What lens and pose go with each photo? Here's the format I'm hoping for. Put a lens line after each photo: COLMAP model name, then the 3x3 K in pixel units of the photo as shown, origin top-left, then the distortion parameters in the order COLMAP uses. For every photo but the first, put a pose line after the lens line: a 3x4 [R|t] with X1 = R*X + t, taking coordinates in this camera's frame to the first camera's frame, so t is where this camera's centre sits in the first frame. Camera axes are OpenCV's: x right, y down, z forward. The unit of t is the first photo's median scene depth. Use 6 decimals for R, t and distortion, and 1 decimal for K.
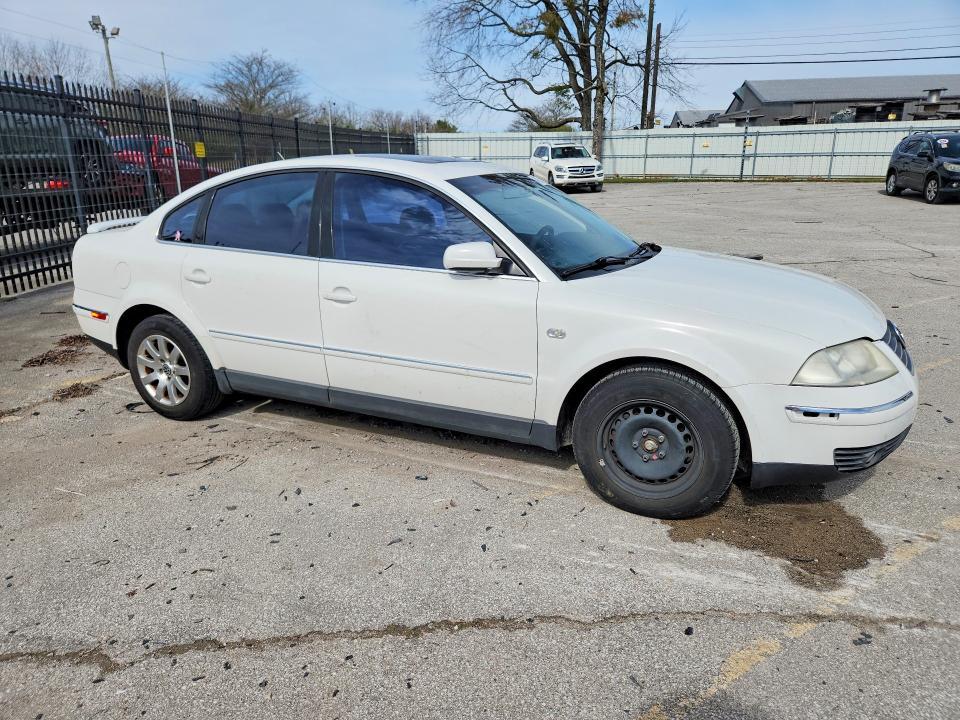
lens RADIAL K [[616.6, 0, 473.6], [0, 616.6, 367.9], [0, 0, 1]] dist [0.043657, -0.031194]
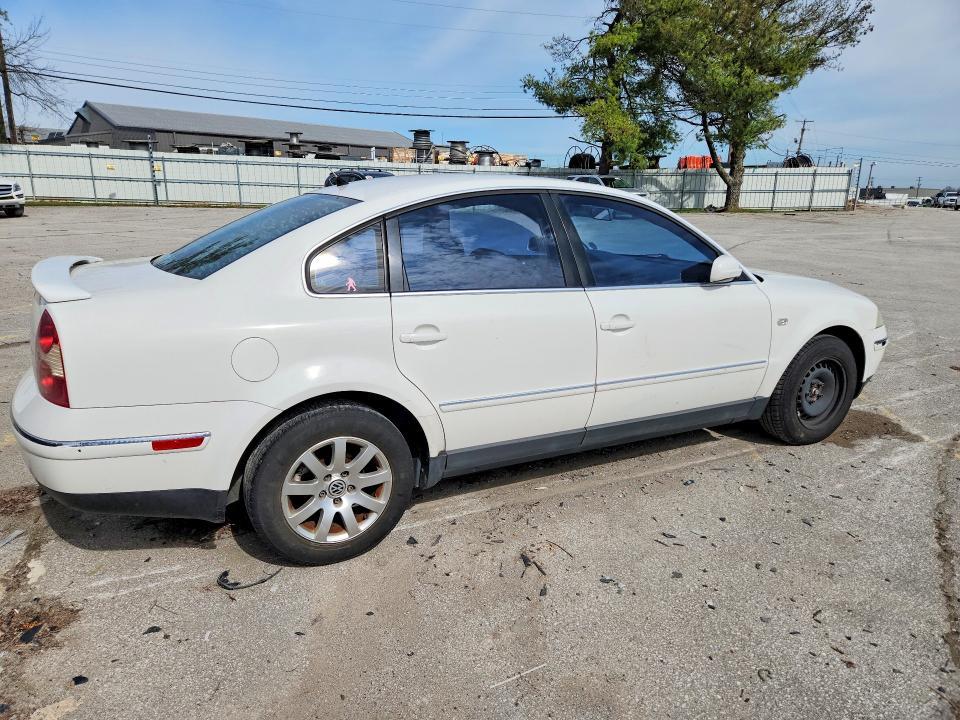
lens RADIAL K [[616.6, 0, 477.4], [0, 616.6, 355.4], [0, 0, 1]] dist [0.043657, -0.031194]
pose [[0.629170, -0.177703, 0.756681, -0.854743], [0.220034, 0.974413, 0.045882, -0.128365], [-0.745473, 0.137628, 0.652172, 0.437601]]
